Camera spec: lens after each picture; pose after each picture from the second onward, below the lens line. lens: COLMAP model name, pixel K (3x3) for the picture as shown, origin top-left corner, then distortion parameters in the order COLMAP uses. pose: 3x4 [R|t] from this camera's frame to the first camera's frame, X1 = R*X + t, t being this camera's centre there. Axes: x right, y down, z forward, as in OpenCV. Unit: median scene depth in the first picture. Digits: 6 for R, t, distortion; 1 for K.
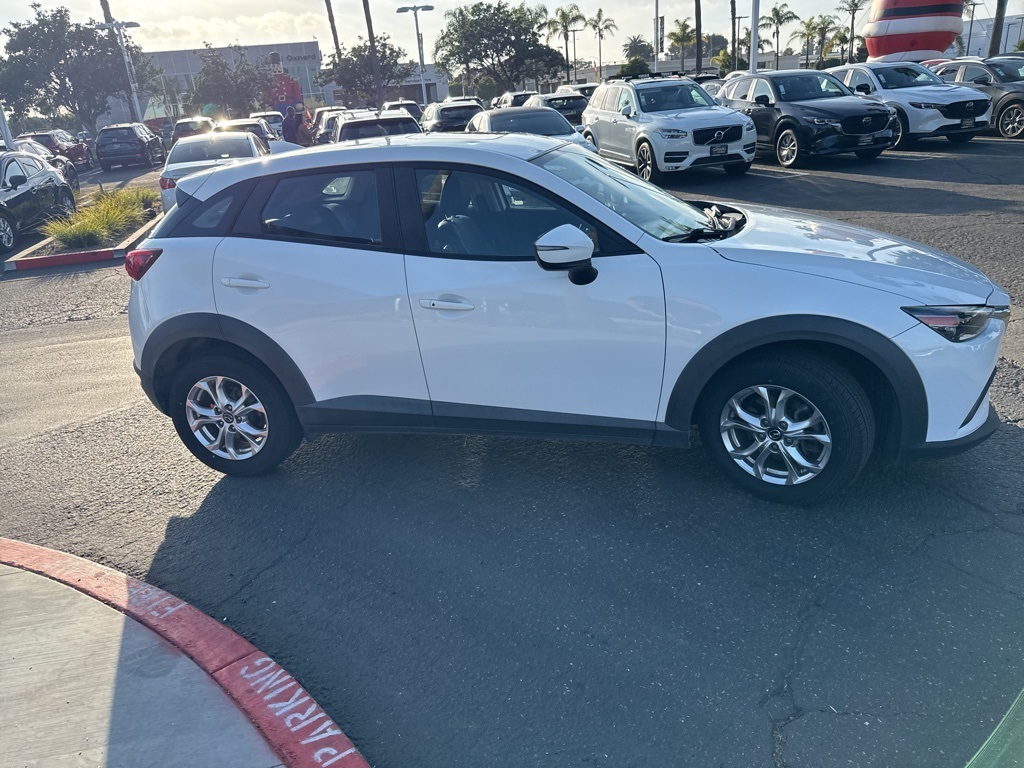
lens RADIAL K [[731.5, 0, 506.9], [0, 731.5, 383.5], [0, 0, 1]] dist [0.007261, -0.007641]
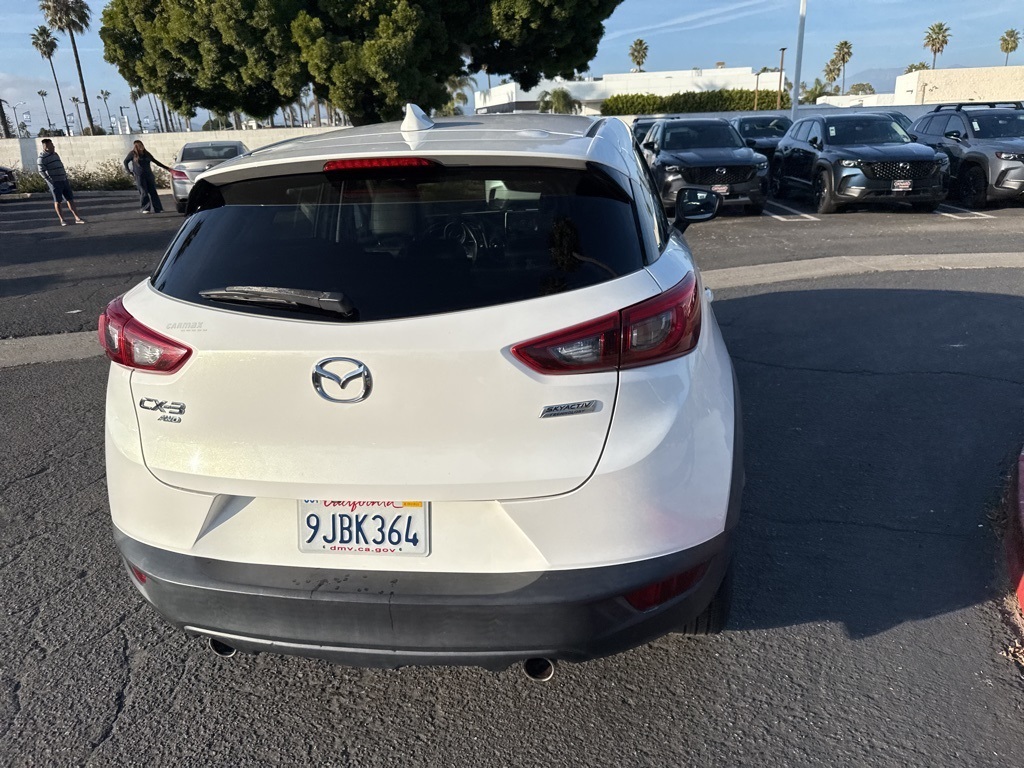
lens RADIAL K [[726.9, 0, 510.4], [0, 726.9, 391.2], [0, 0, 1]] dist [-0.000470, -0.007251]
pose [[-0.069480, -0.251785, 0.965286, -0.266227], [0.396907, 0.880762, 0.258307, -0.079188], [-0.915225, 0.401076, 0.038740, 0.307562]]
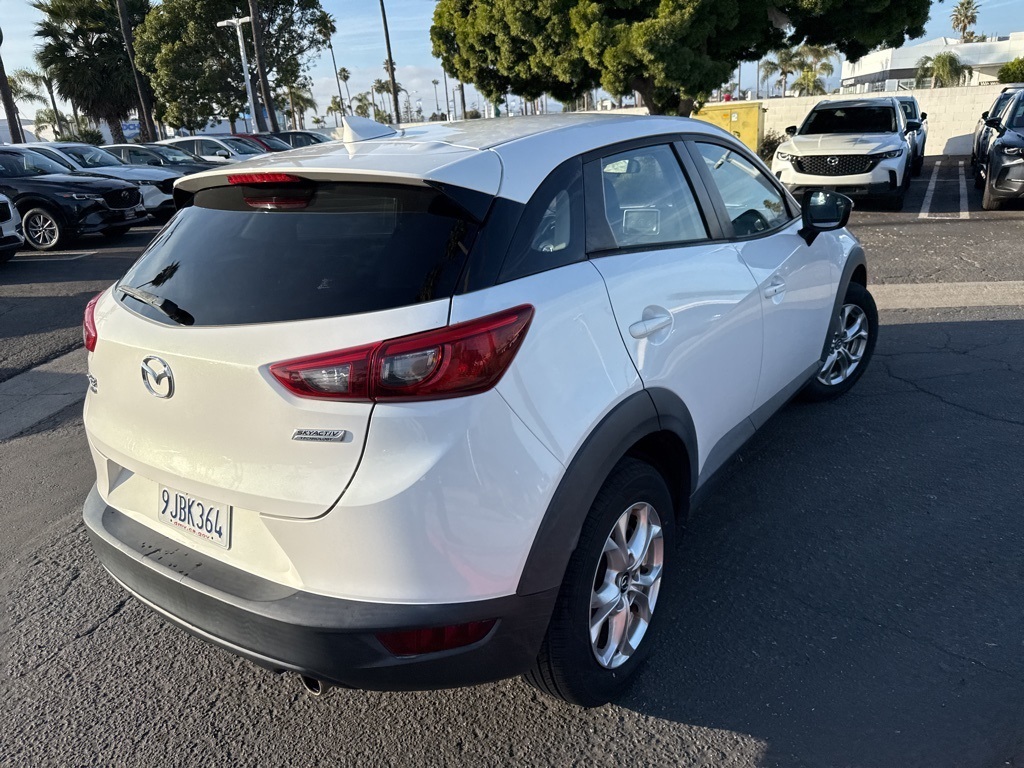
lens RADIAL K [[725.6, 0, 508.8], [0, 725.6, 391.8], [0, 0, 1]] dist [-0.002841, -0.004625]
pose [[0.372191, -0.258329, 0.891482, -0.244224], [0.357639, 0.926236, 0.119087, -0.051647], [-0.856486, 0.274505, 0.437126, 0.224794]]
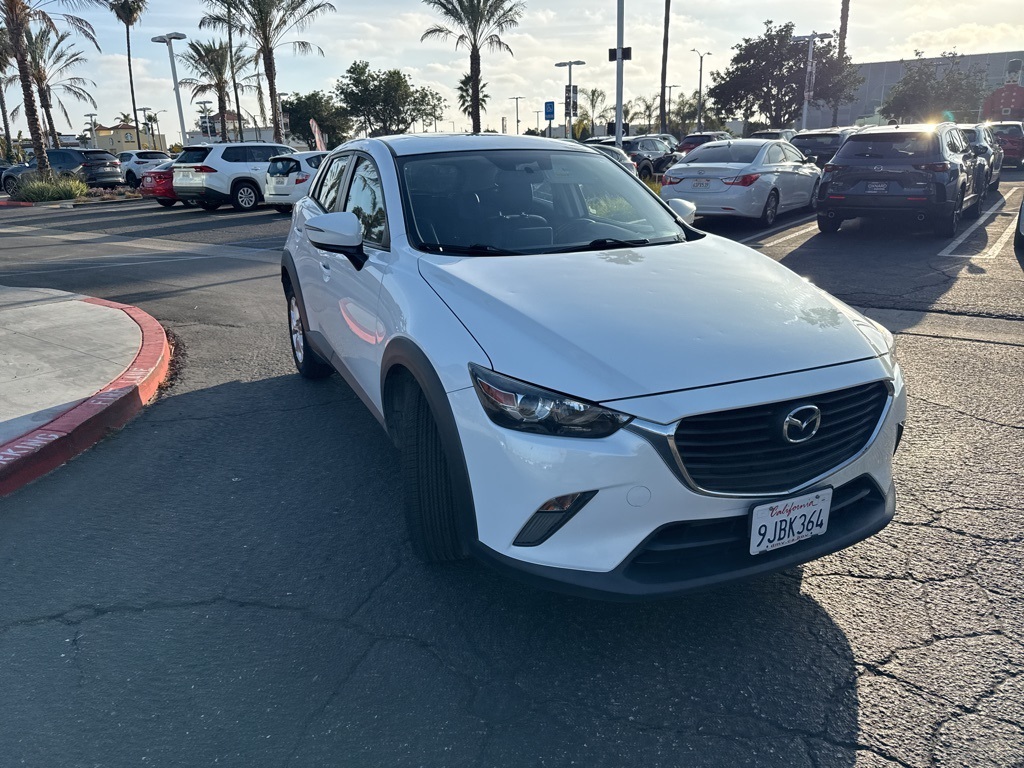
lens RADIAL K [[727.6, 0, 509.5], [0, 727.6, 383.6], [0, 0, 1]] dist [0.013025, -0.021037]
pose [[0.626622, 0.297383, -0.720353, 0.246952], [-0.304213, 0.944338, 0.125221, -0.041704], [0.717495, 0.140675, 0.682211, 0.104026]]
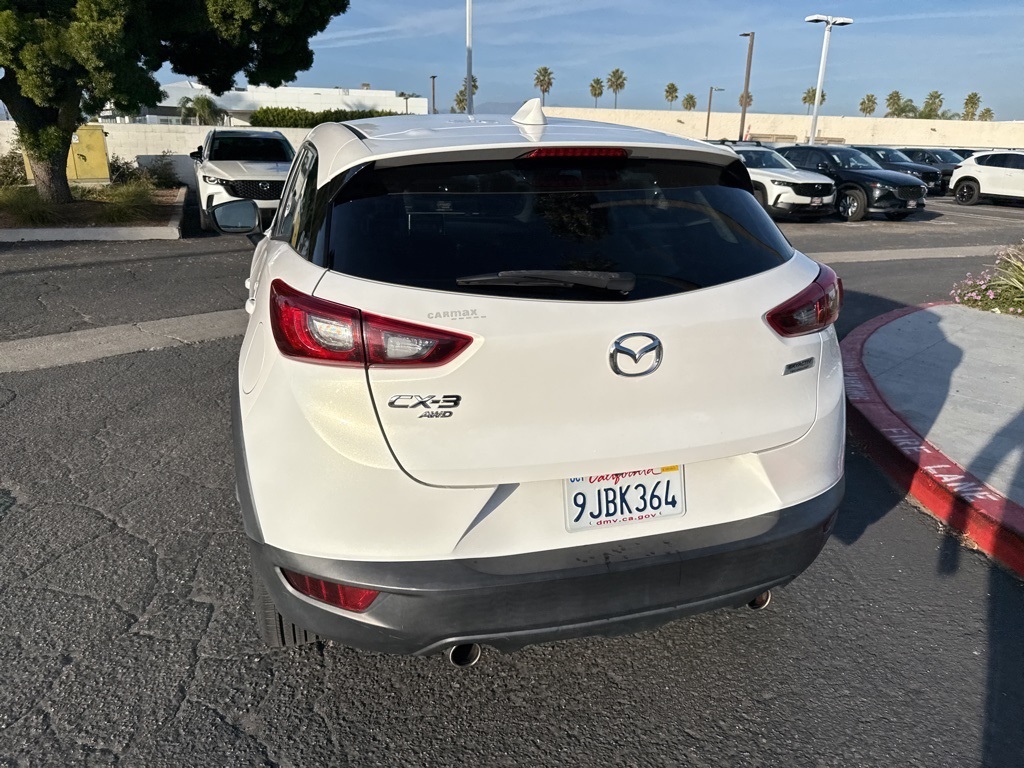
lens RADIAL K [[726.8, 0, 510.0], [0, 726.8, 383.0], [0, 0, 1]] dist [0.003085, -0.007307]
pose [[-0.501921, -0.195878, 0.842441, -0.244981], [0.331969, 0.855788, 0.396766, -0.113626], [-0.798669, 0.478810, -0.364513, 0.401477]]
